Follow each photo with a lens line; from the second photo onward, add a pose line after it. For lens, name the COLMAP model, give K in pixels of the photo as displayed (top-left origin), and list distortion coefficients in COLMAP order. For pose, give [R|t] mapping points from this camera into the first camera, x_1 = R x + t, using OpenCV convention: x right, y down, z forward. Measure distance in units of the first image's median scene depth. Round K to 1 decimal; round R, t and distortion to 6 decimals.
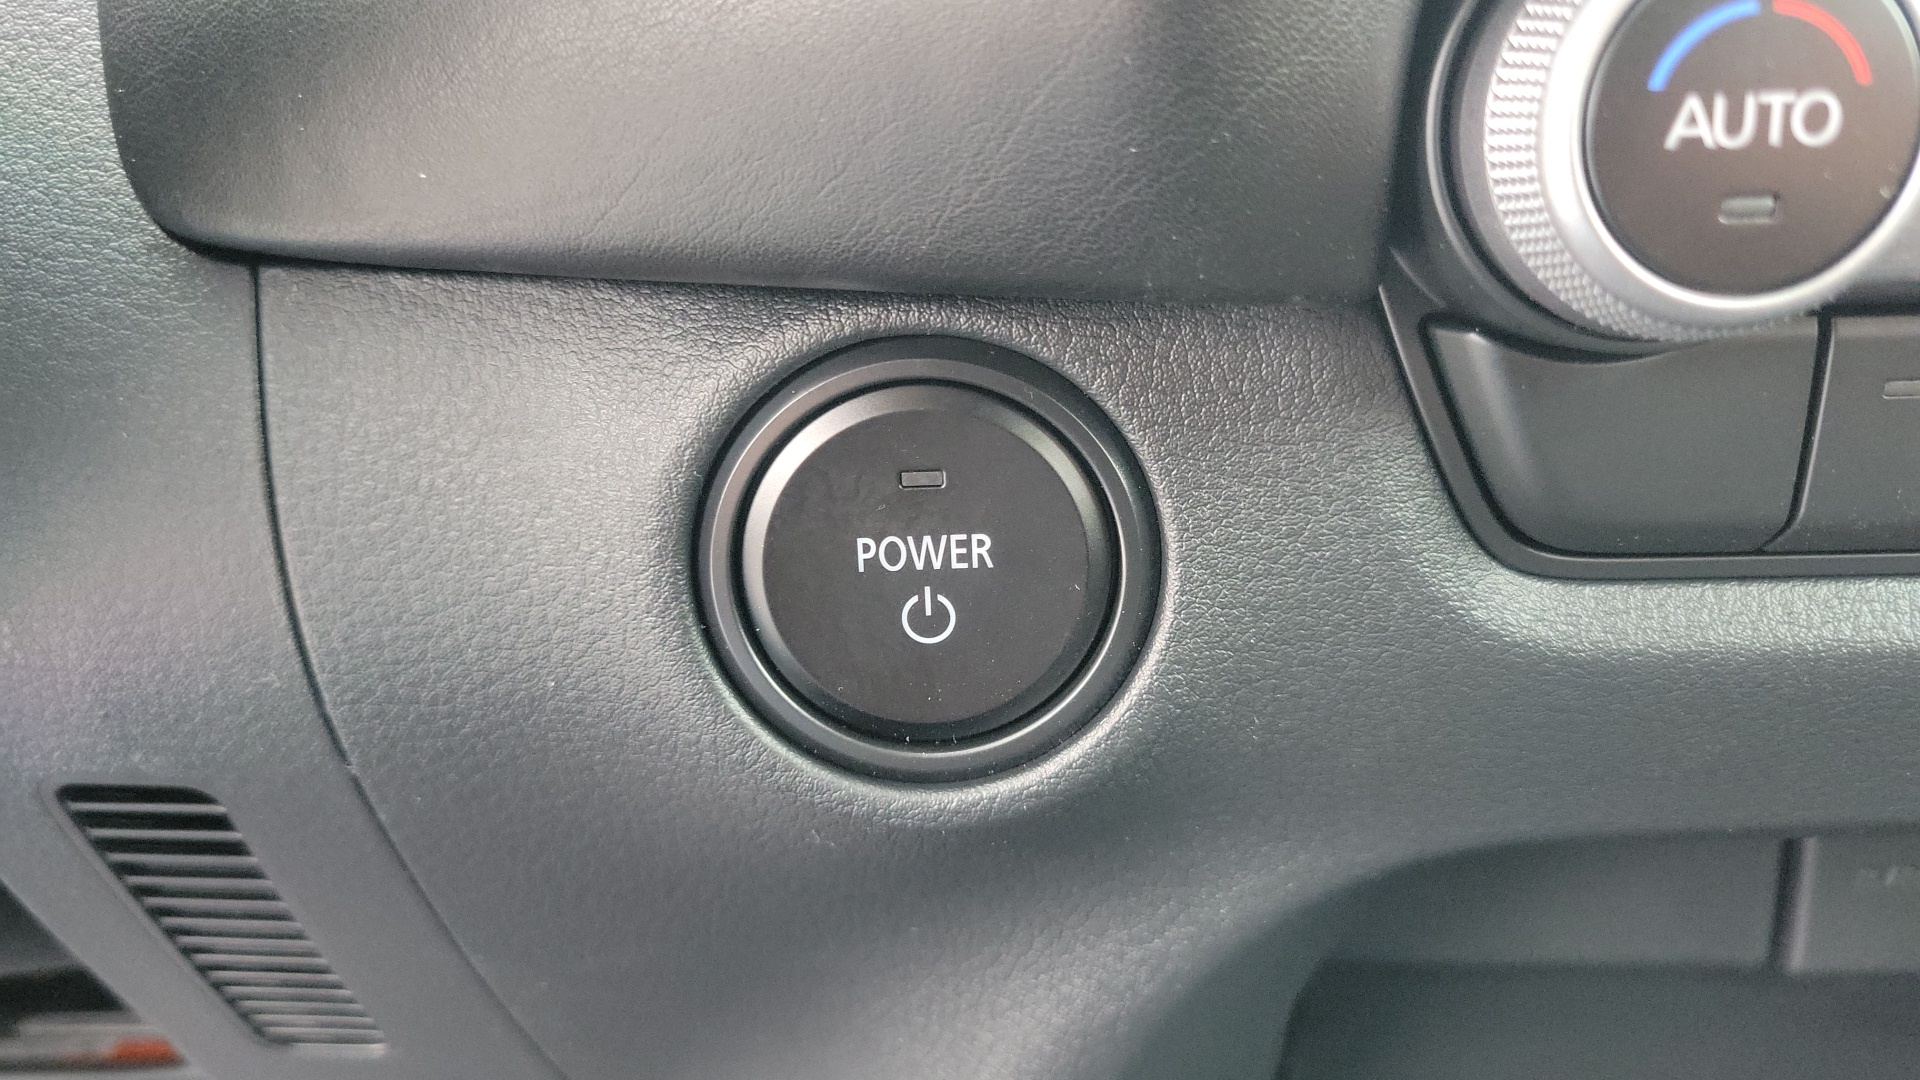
lens RADIAL K [[1420.1, 0, 960.0], [0, 1420.1, 540.0], [0, 0, 1]] dist [-0.001432, -0.004111]
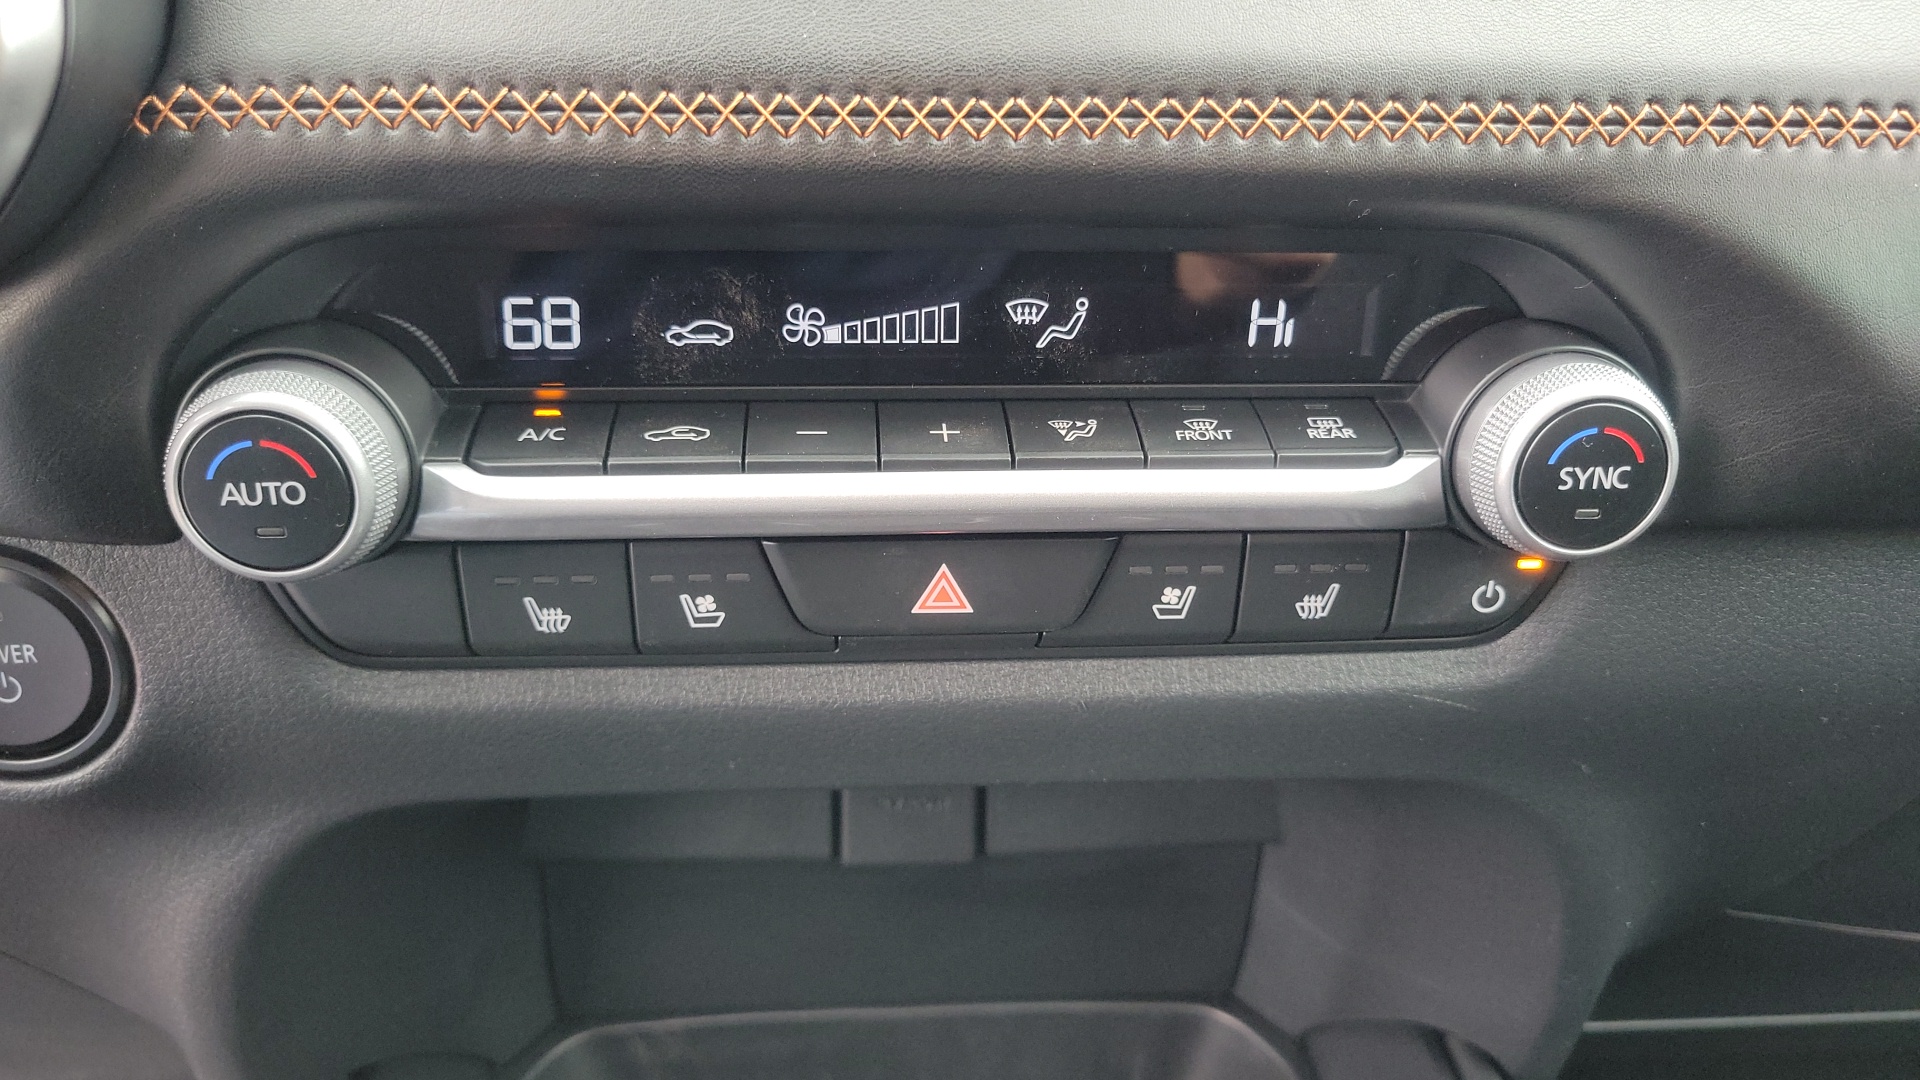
lens RADIAL K [[1420.1, 0, 960.0], [0, 1420.1, 540.0], [0, 0, 1]] dist [-0.001432, -0.004111]
pose [[0.996824, 0.012469, 0.078652, 1.049548], [-0.019577, 0.995726, 0.090259, -0.321847], [-0.077190, -0.091513, 0.992808, -0.867386]]
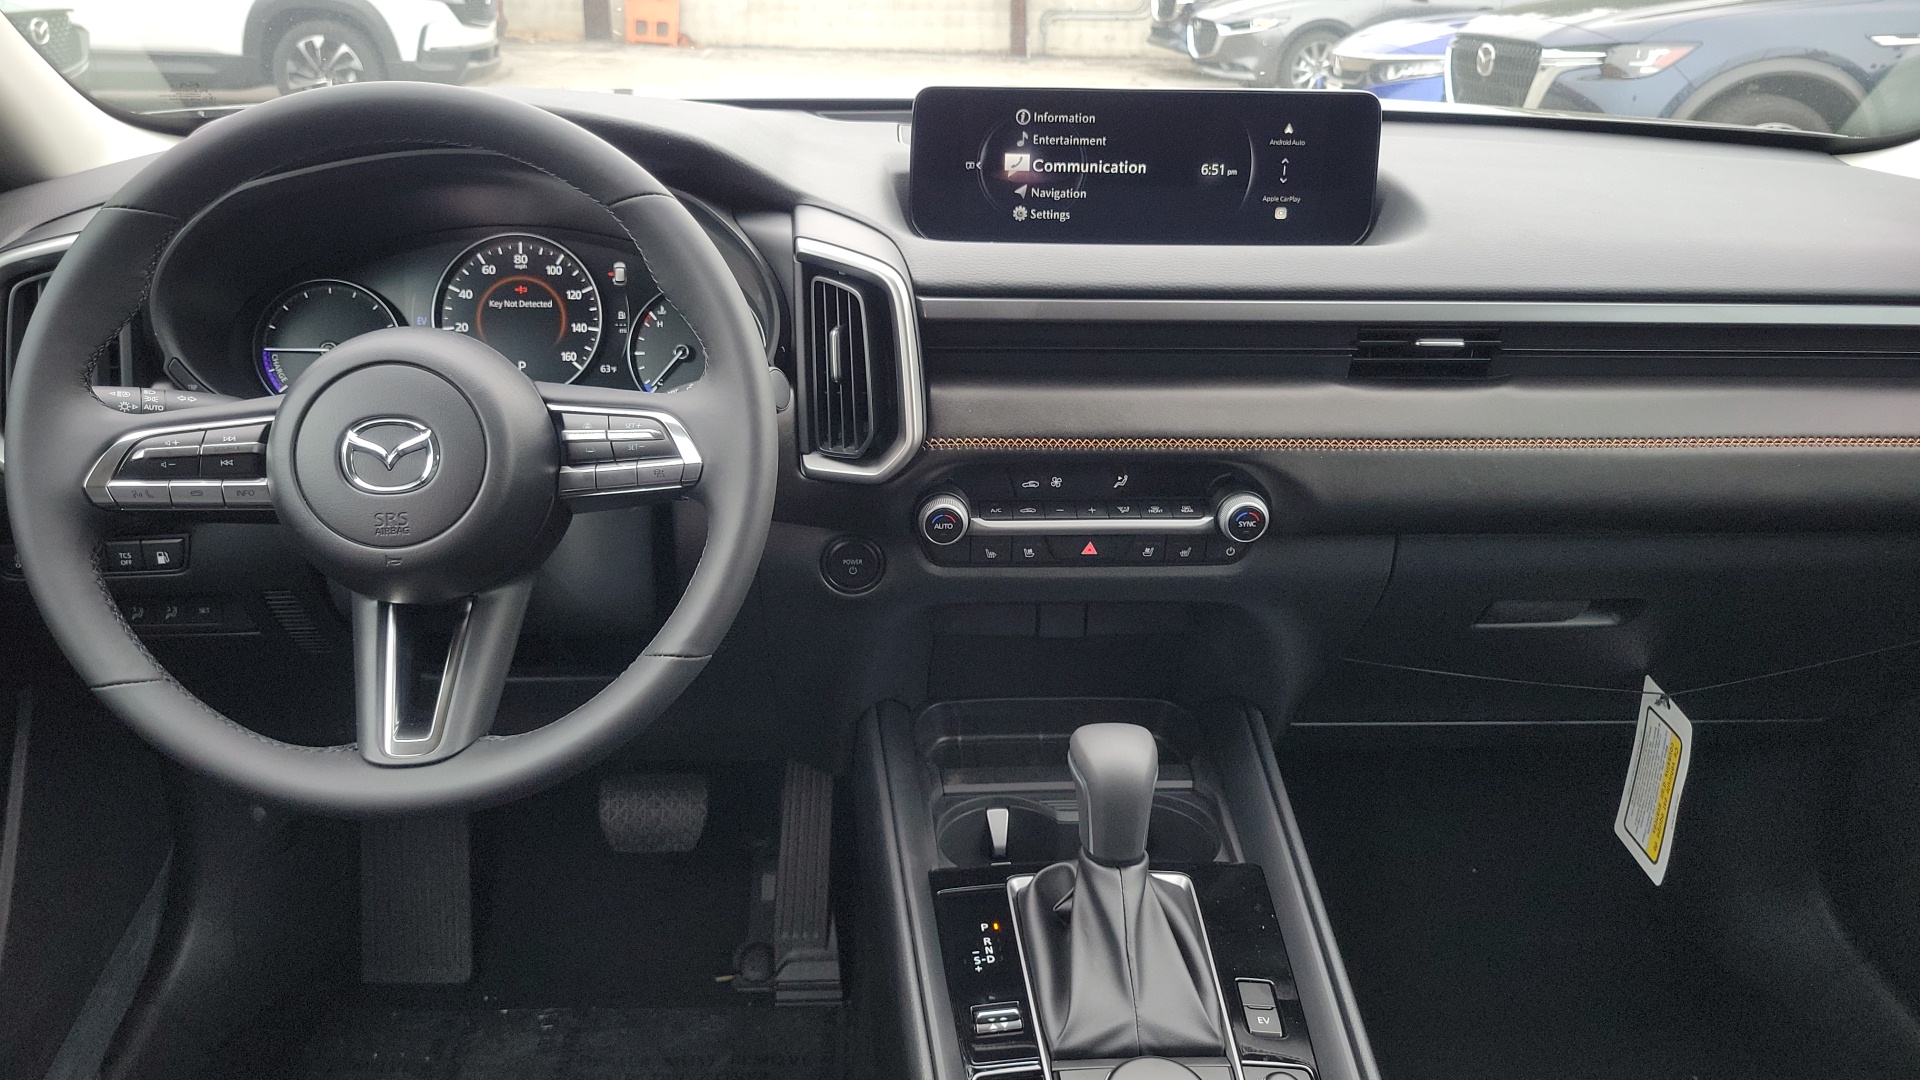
lens RADIAL K [[1464.2, 0, 957.1], [0, 1464.2, 540.4], [0, 0, 1]] dist [0.041270, -0.007486]
pose [[0.996918, 0.019335, 0.076033, -0.064317], [-0.029707, 0.990022, 0.137744, -1.136982], [-0.072611, -0.139578, 0.987545, -6.351280]]
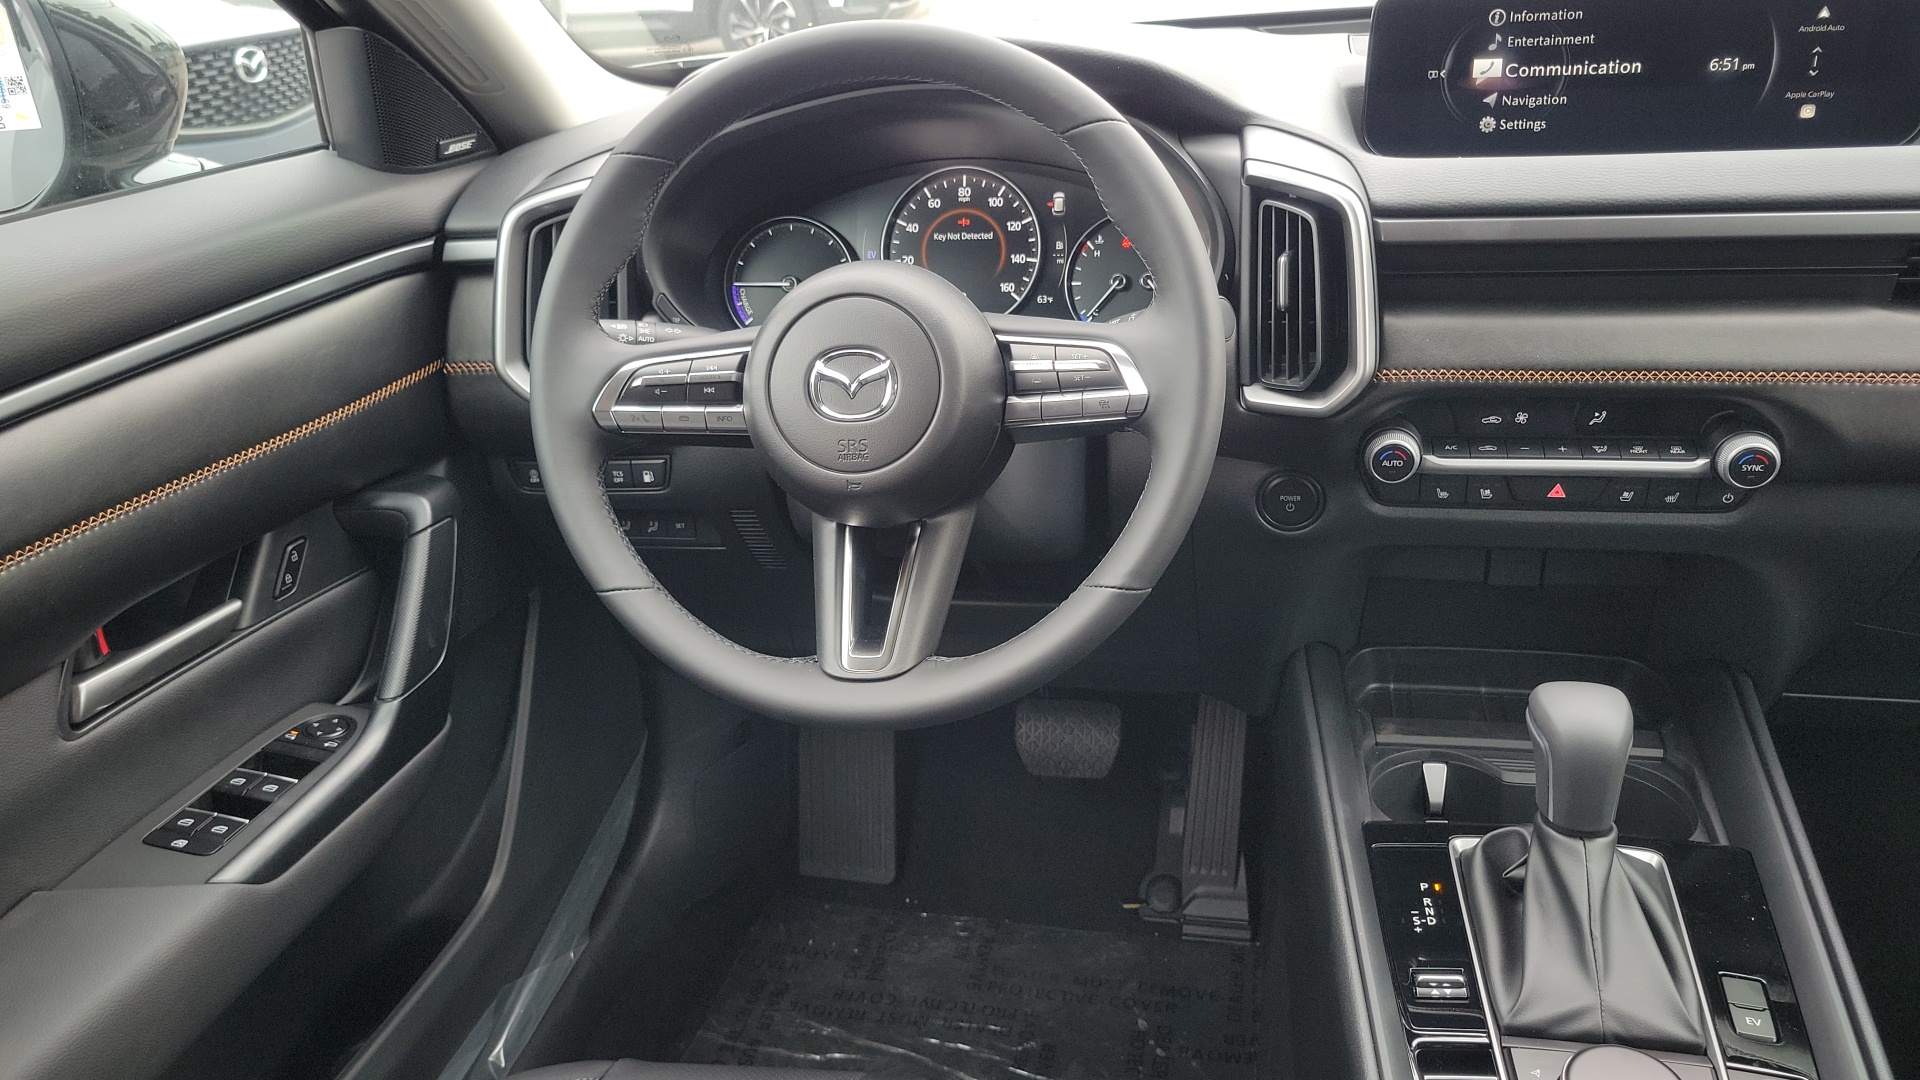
lens RADIAL K [[1464.3, 0, 955.9], [0, 1464.3, 537.4], [0, 0, 1]] dist [0.047272, -0.025902]
pose [[0.981073, 0.051668, -0.186616, -0.281459], [-0.015977, 0.982057, 0.187906, -1.125146], [0.192977, -0.181368, 0.964295, -6.266358]]
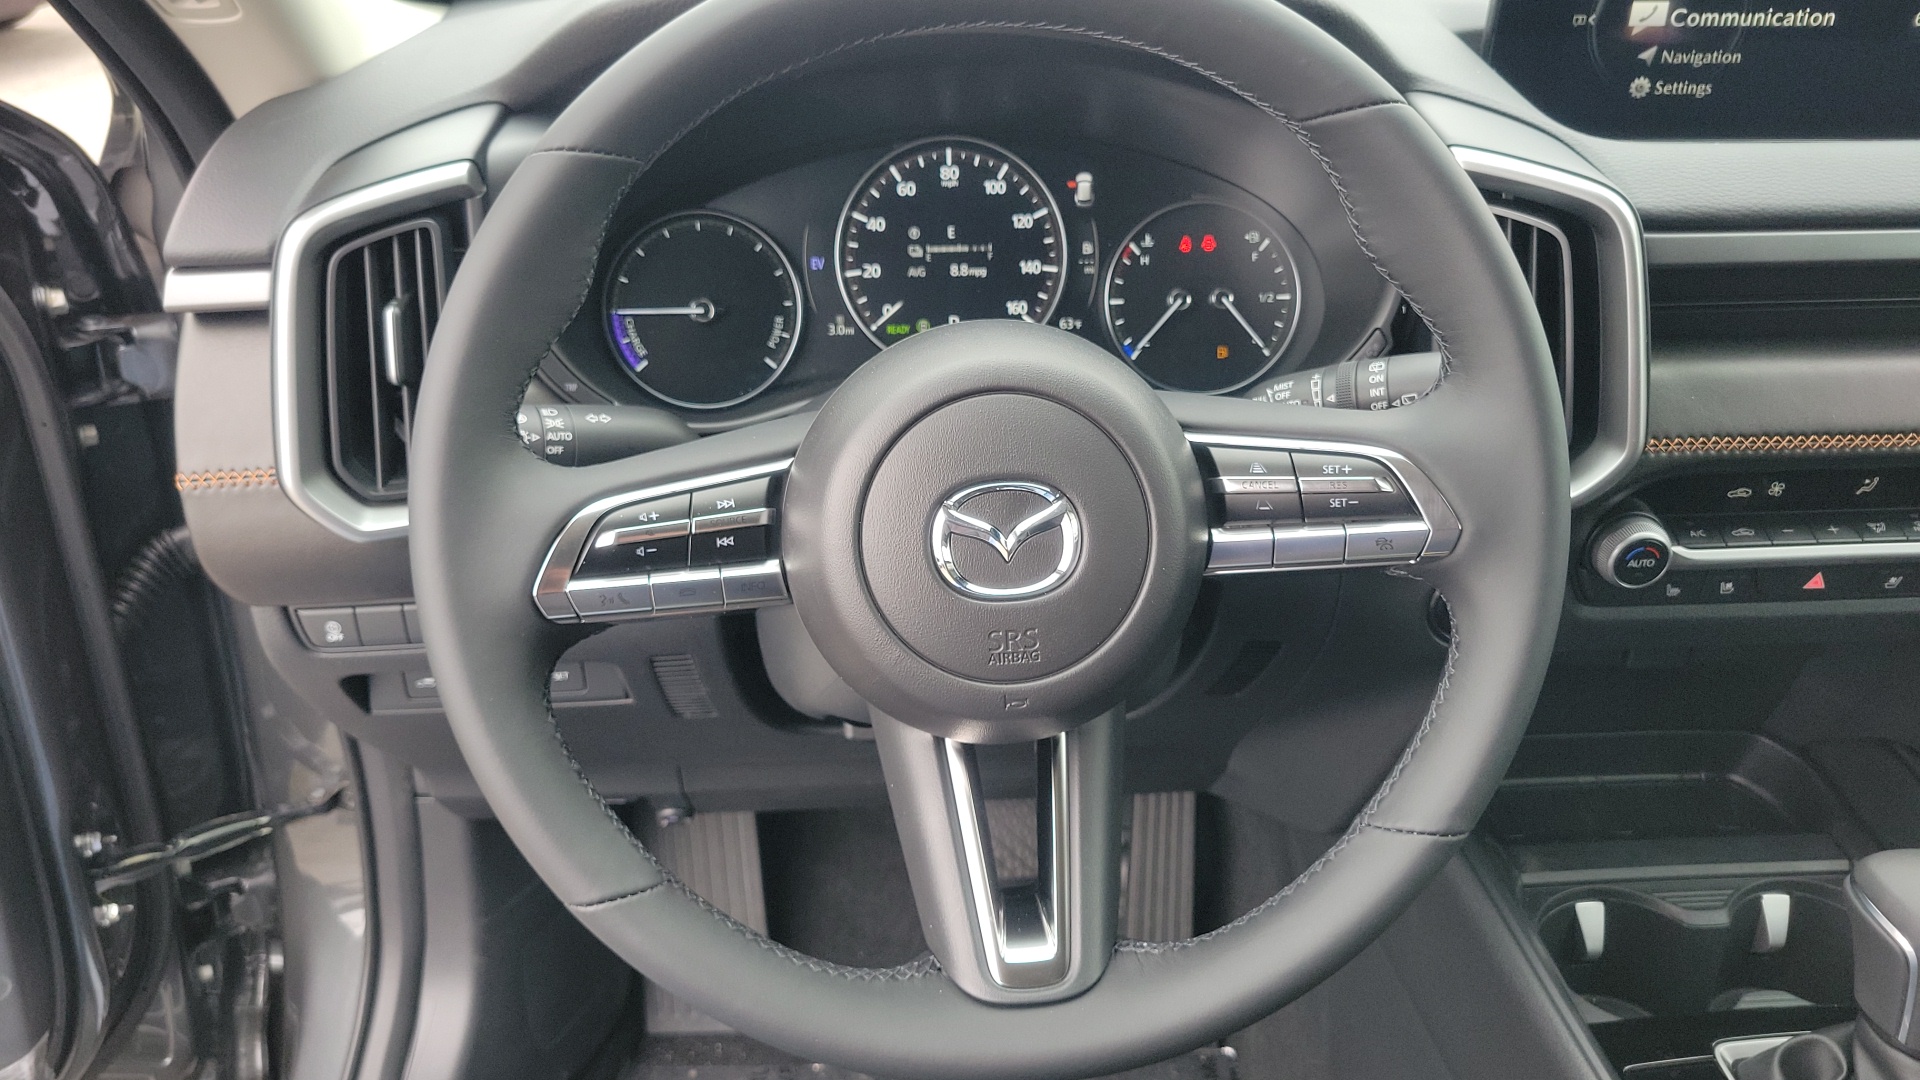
lens RADIAL K [[1479.2, 0, 952.8], [0, 1479.2, 523.1], [0, 0, 1]] dist [0.038196, -0.035466]
pose [[0.997490, -0.006799, 0.070481, -2.272912], [-0.010100, 0.971540, 0.236661, -1.521426], [-0.070084, -0.236779, 0.969032, -3.964342]]
